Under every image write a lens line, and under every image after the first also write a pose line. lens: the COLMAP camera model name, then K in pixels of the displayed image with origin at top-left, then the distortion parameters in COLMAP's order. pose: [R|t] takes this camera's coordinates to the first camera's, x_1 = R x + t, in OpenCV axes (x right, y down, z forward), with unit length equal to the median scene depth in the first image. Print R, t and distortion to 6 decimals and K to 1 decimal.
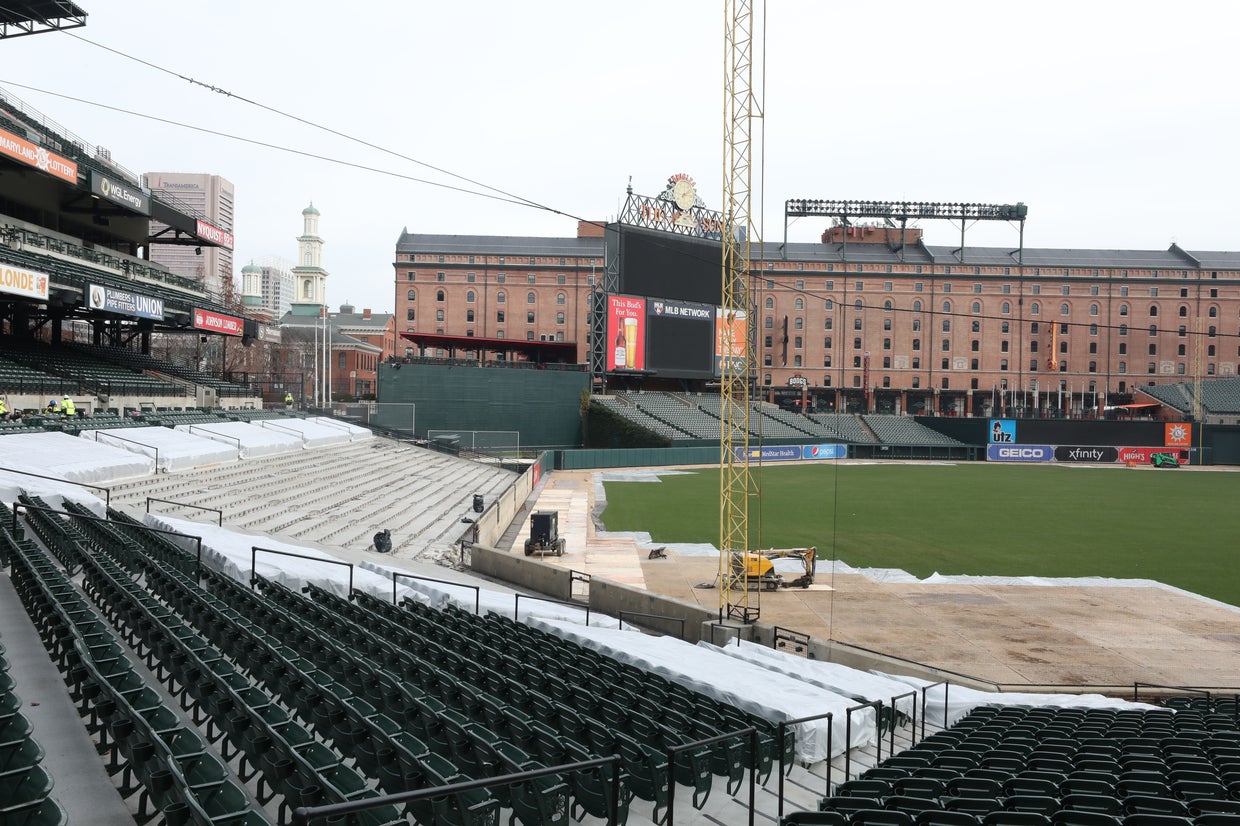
lens RADIAL K [[987.6, 0, 621.5], [0, 987.6, 408.8], [0, 0, 1]] dist [0.025425, 0.005853]
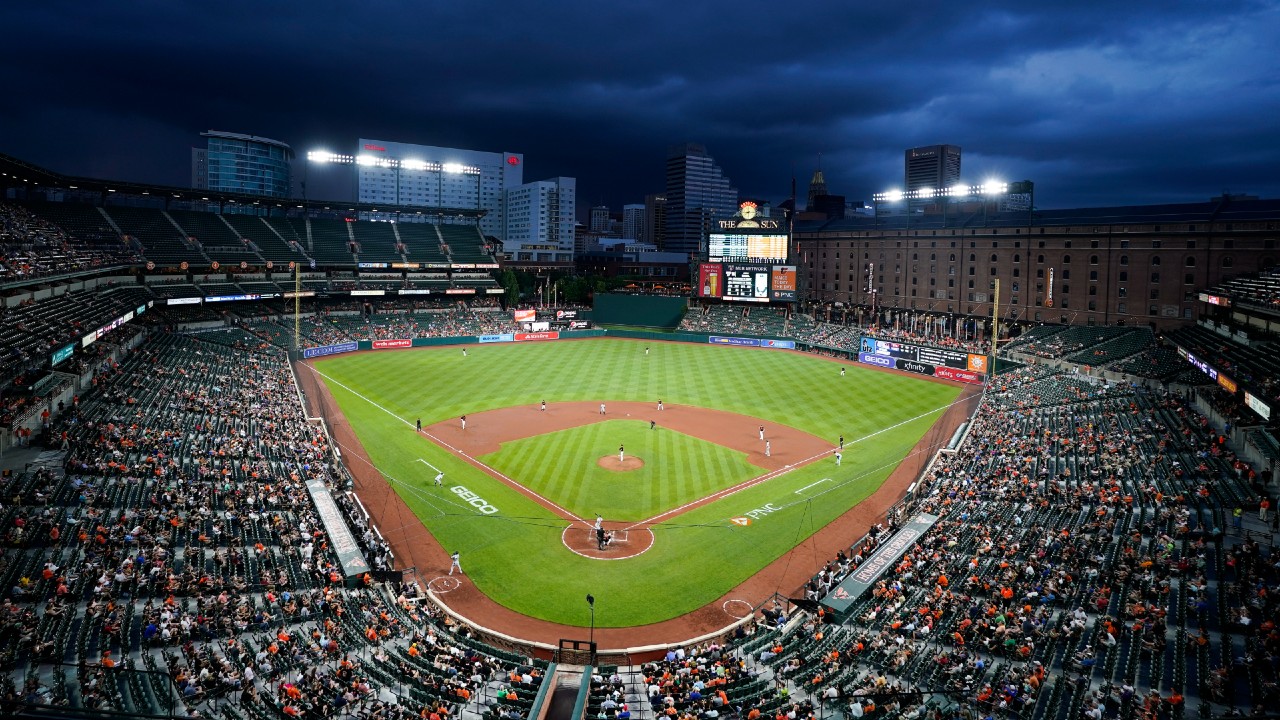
lens RADIAL K [[597.1, 0, 612.2], [0, 597.1, 275.4], [0, 0, 1]] dist [-0.004296, 0.001060]
pose [[0.479577, 0.023051, -0.877197, 0.840452], [-0.020038, 0.999682, 0.015315, -0.079738], [0.877271, 0.010232, 0.479886, 0.122929]]
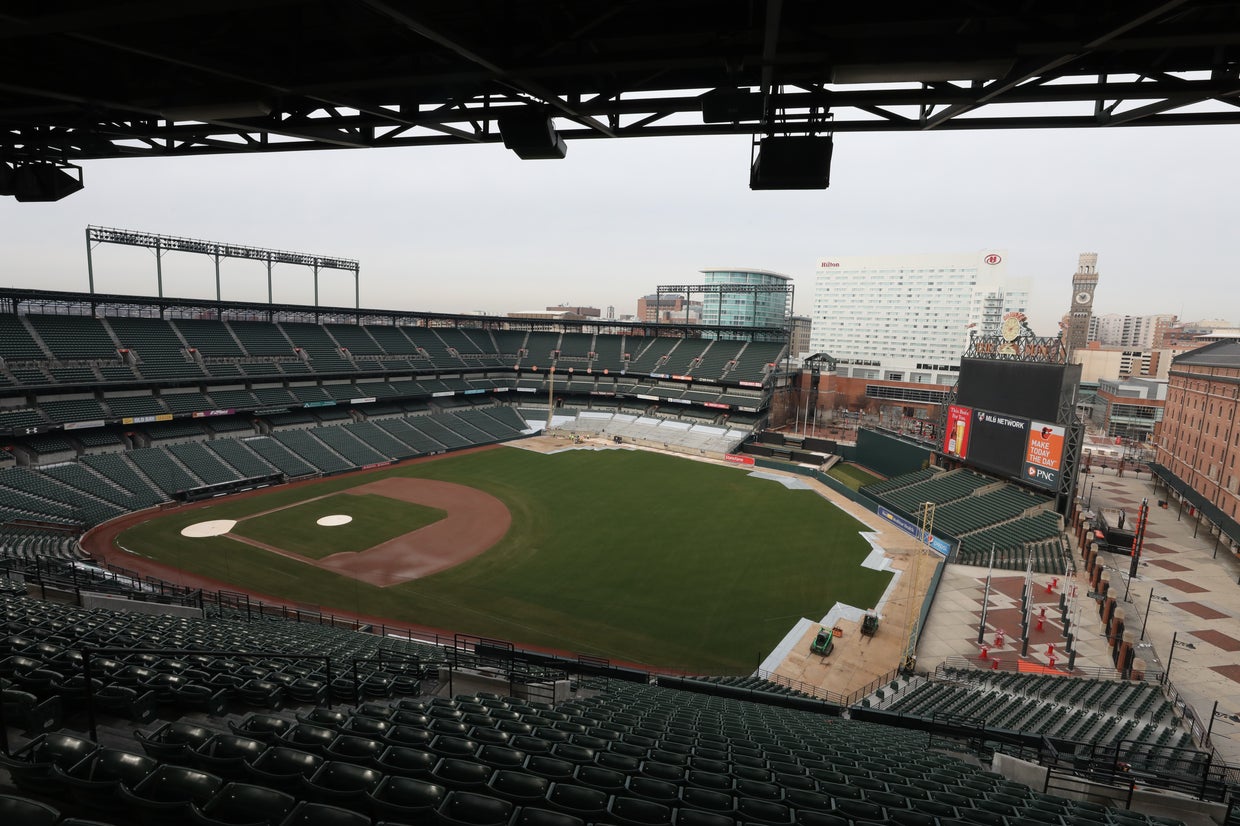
lens RADIAL K [[566.8, 0, 620.9], [0, 566.8, 410.0], [0, 0, 1]] dist [-0.033470, 0.000172]
pose [[-0.594469, 0.063638, -0.801596, 0.763822], [-0.062061, 0.990259, 0.124641, -0.141037], [0.801720, 0.123843, -0.584729, 0.841686]]
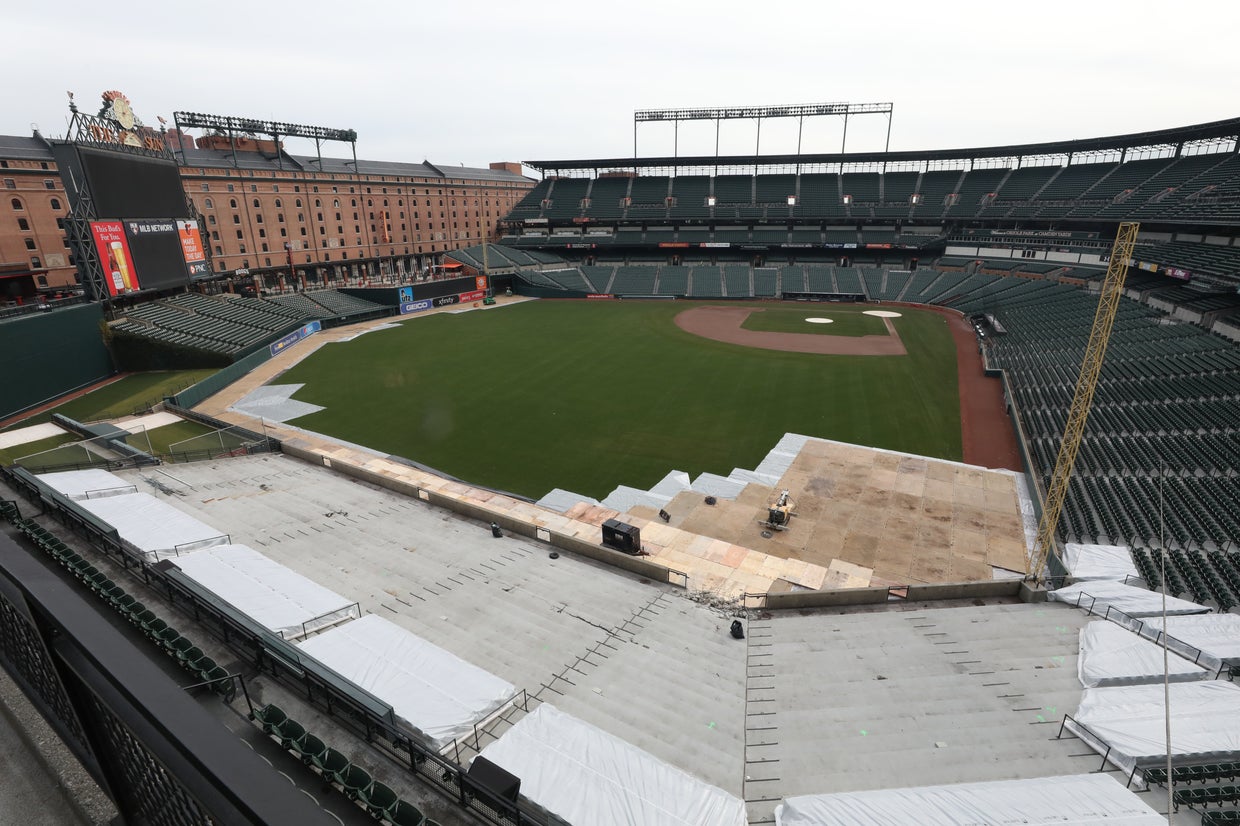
lens RADIAL K [[562.8, 0, 609.5], [0, 562.8, 413.3], [0, 0, 1]] dist [-0.039442, 0.009375]
pose [[0.541026, -0.308165, 0.782512, -0.172062], [0.031701, 0.937259, 0.347189, -0.082984], [-0.840408, -0.163032, 0.516851, 0.169724]]
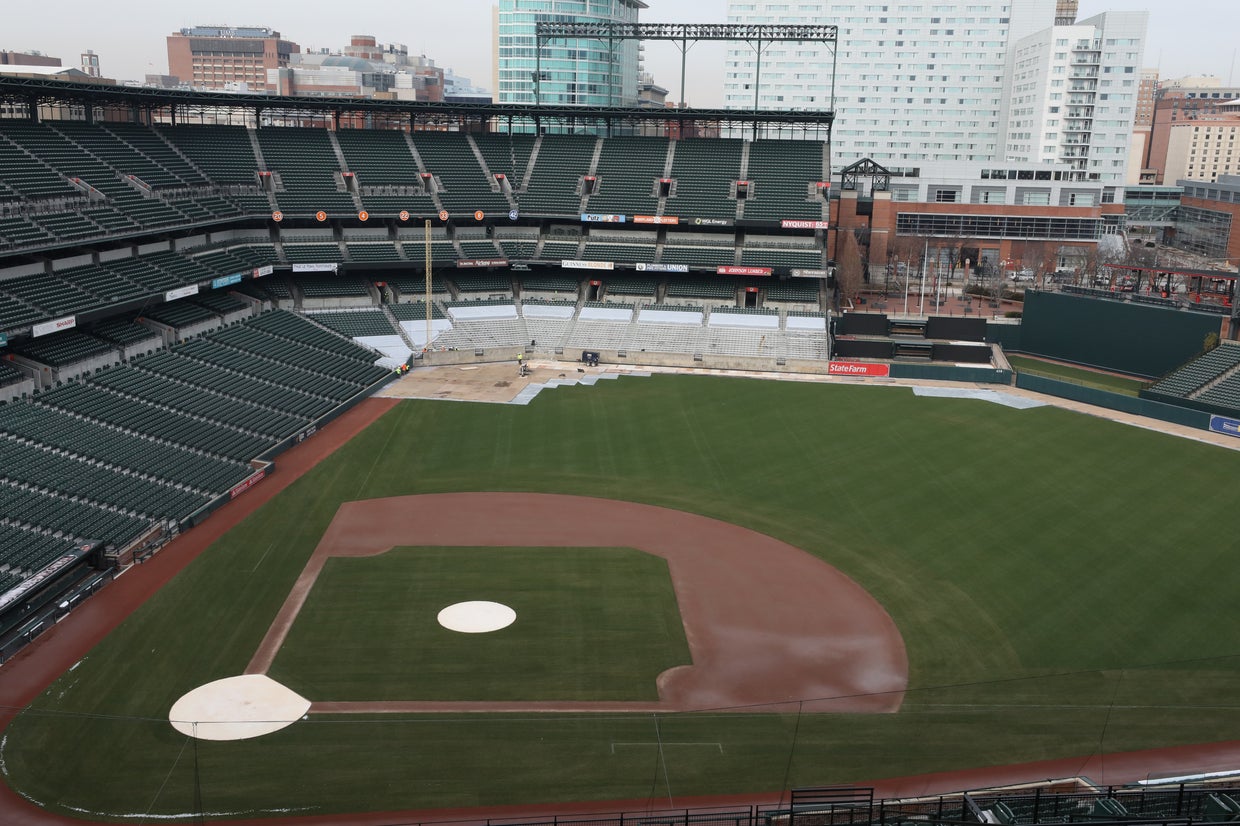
lens RADIAL K [[1168.3, 0, 618.0], [0, 1168.3, 410.6], [0, 0, 1]] dist [0.043381, 0.000000]
pose [[-0.162241, 0.206016, -0.965005, 0.926750], [-0.035305, 0.976124, 0.214326, -0.133599], [0.986119, 0.068841, -0.151094, 0.438210]]
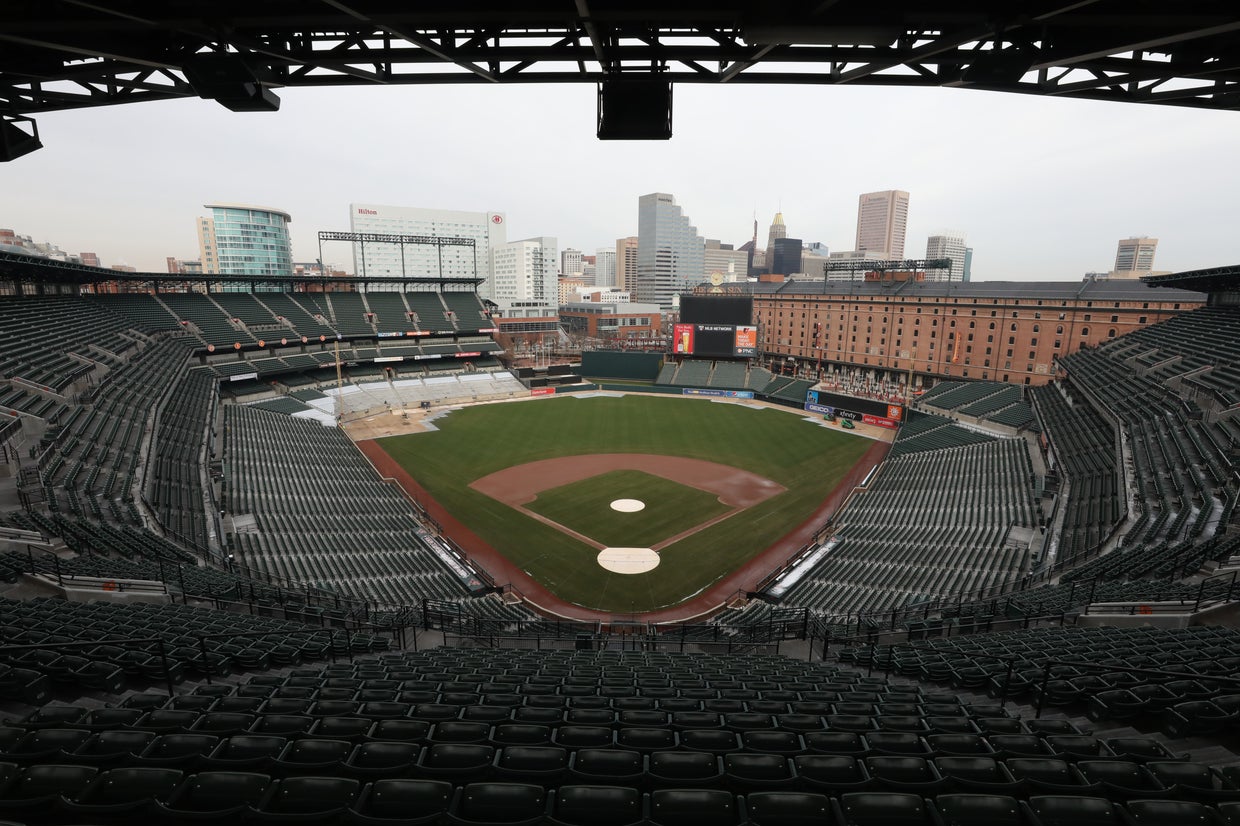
lens RADIAL K [[562.8, 0, 612.0], [0, 562.8, 411.6], [0, 0, 1]] dist [-0.039442, 0.009375]
pose [[0.524482, 0.165100, -0.835261, 0.905449], [-0.003592, 0.981439, 0.191738, -0.132153], [0.851414, -0.097563, 0.515340, 0.050909]]
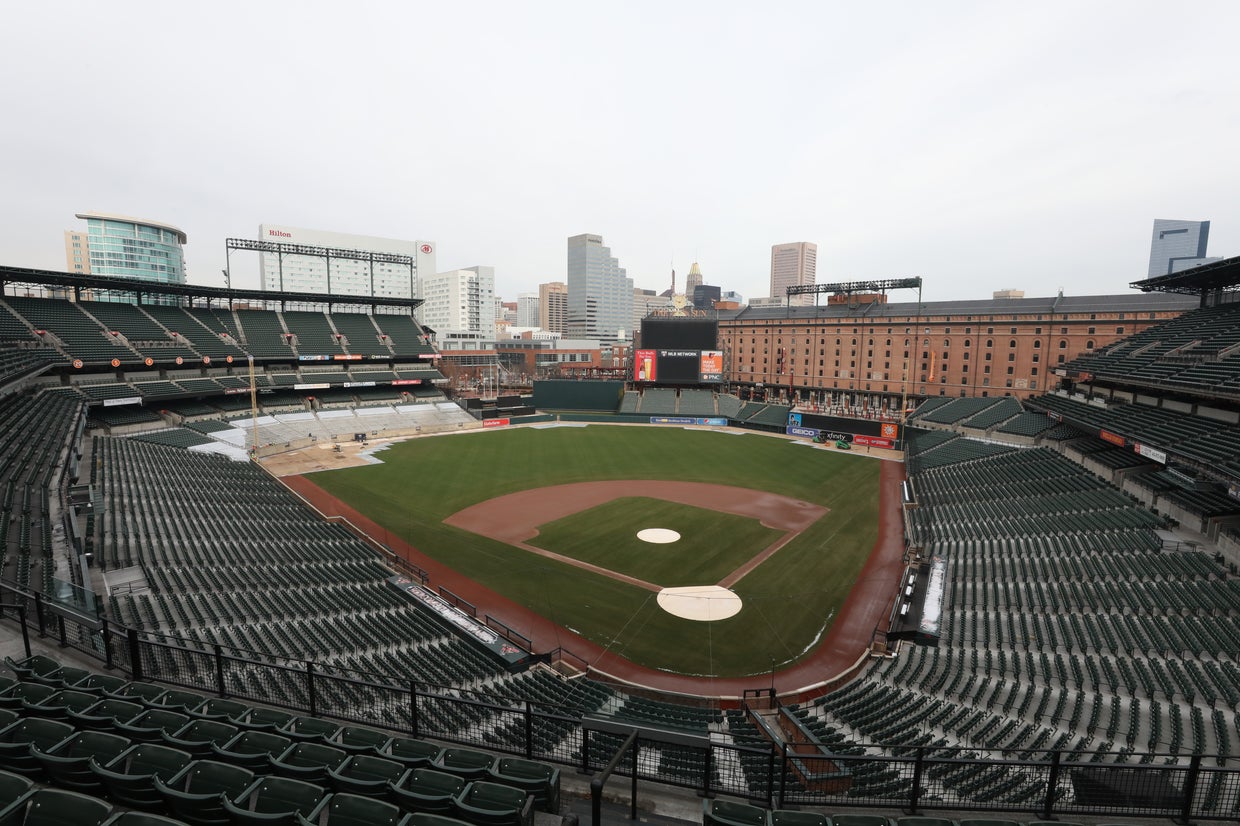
lens RADIAL K [[562.8, 0, 611.6], [0, 562.8, 413.6], [0, 0, 1]] dist [-0.039442, 0.009375]
pose [[0.646101, 0.083539, -0.758667, 0.778210], [-0.003953, 0.994345, 0.106123, -0.080878], [0.763242, -0.065567, 0.642777, 0.037545]]
